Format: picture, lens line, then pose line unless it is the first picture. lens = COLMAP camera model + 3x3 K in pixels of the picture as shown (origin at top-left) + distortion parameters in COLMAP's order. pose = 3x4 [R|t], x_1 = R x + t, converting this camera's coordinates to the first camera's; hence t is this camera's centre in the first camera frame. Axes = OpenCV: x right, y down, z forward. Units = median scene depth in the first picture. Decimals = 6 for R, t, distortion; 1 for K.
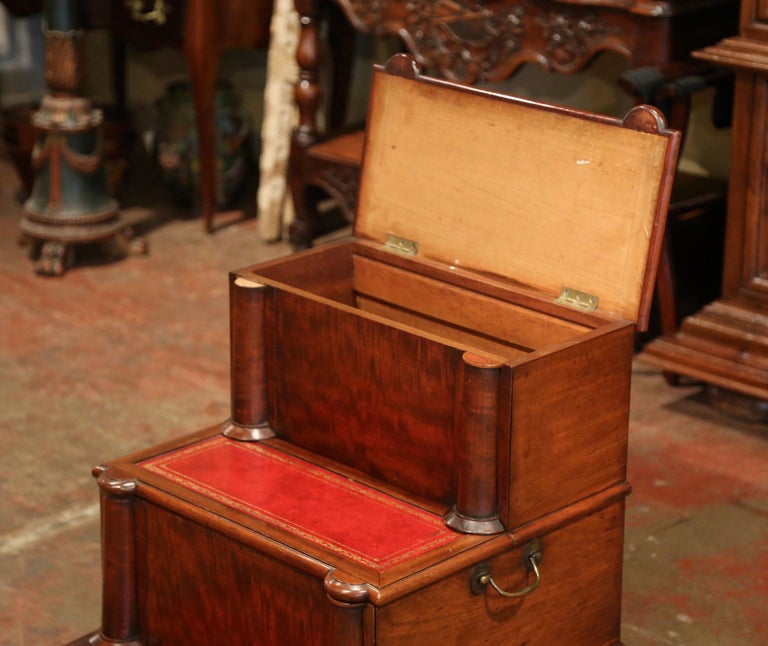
lens RADIAL K [[2087.7, 0, 384.0], [0, 2087.7, 323.0], [0, 0, 1]] dist [0.483250, -1.449771]
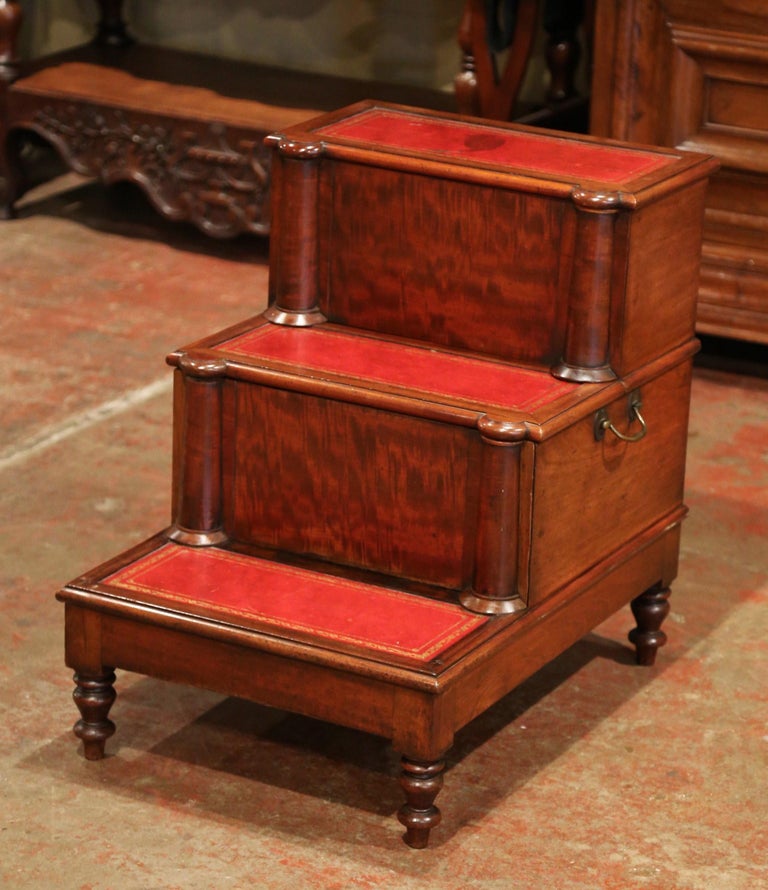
lens RADIAL K [[3205.8, 0, 381.2], [0, 3205.8, 408.2], [0, 0, 1]] dist [0.739287, -3.367126]
pose [[0.962391, -0.057215, 0.265577, -0.302043], [0.061967, 0.998033, -0.009545, 0.078654], [-0.264508, 0.025643, 0.964042, -0.301966]]
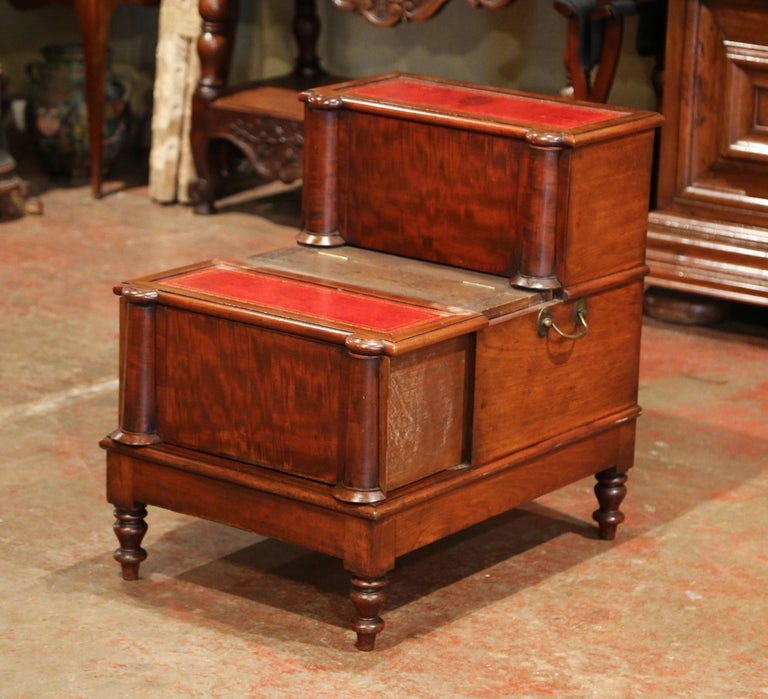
lens RADIAL K [[2936.3, 0, 346.8], [0, 2936.3, 349.2], [0, 0, 1]] dist [0.633400, -0.946008]
pose [[0.992312, -0.014121, 0.122950, -0.183759], [0.023044, 0.997177, -0.071458, 0.166949], [-0.121593, 0.073742, 0.989837, -0.457178]]
